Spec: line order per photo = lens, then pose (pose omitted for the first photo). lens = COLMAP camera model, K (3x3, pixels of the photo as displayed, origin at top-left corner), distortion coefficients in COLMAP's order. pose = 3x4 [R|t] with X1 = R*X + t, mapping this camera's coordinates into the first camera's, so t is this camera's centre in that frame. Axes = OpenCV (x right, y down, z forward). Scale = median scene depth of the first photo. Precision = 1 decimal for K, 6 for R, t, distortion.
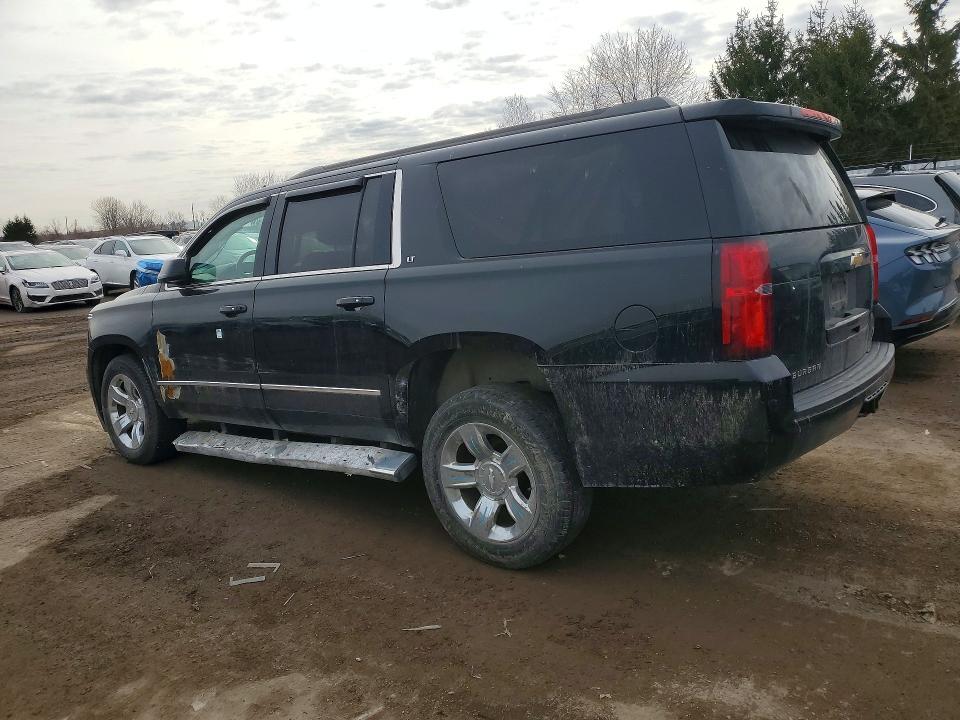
lens RADIAL K [[725.6, 0, 480.0], [0, 725.6, 360.0], [0, 0, 1]] dist [0.006685, 0.003443]
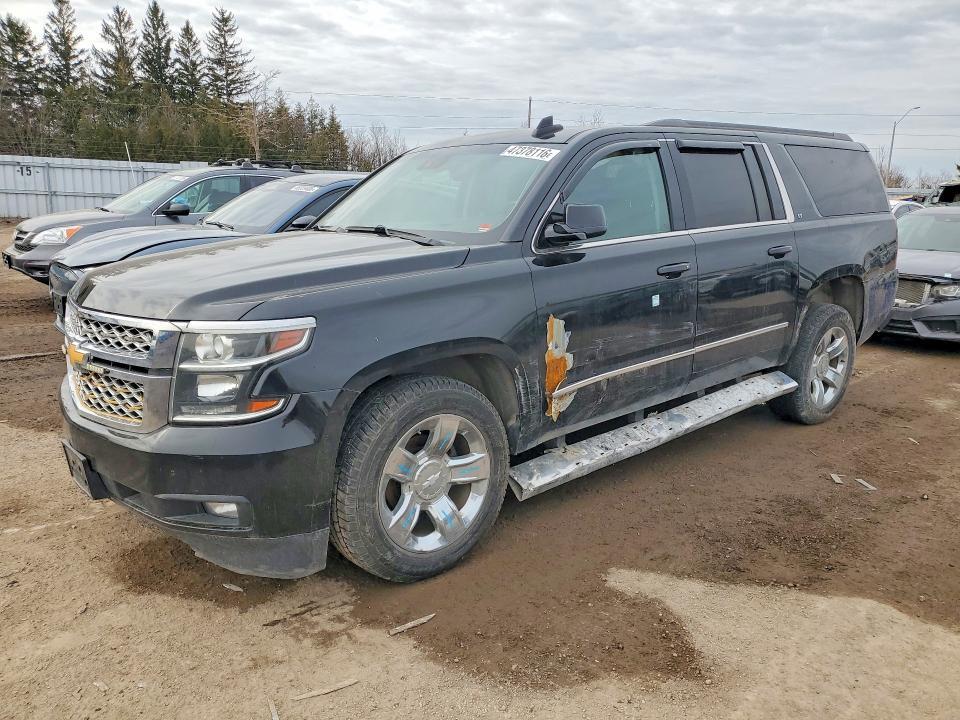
lens RADIAL K [[770.4, 0, 480.0], [0, 770.4, 360.0], [0, 0, 1]] dist [0.021379, 0.001116]
pose [[0.186186, -0.126023, 0.974399, -1.316316], [0.161508, 0.982175, 0.096168, -0.090530], [-0.969149, 0.139468, 0.203221, 1.077559]]
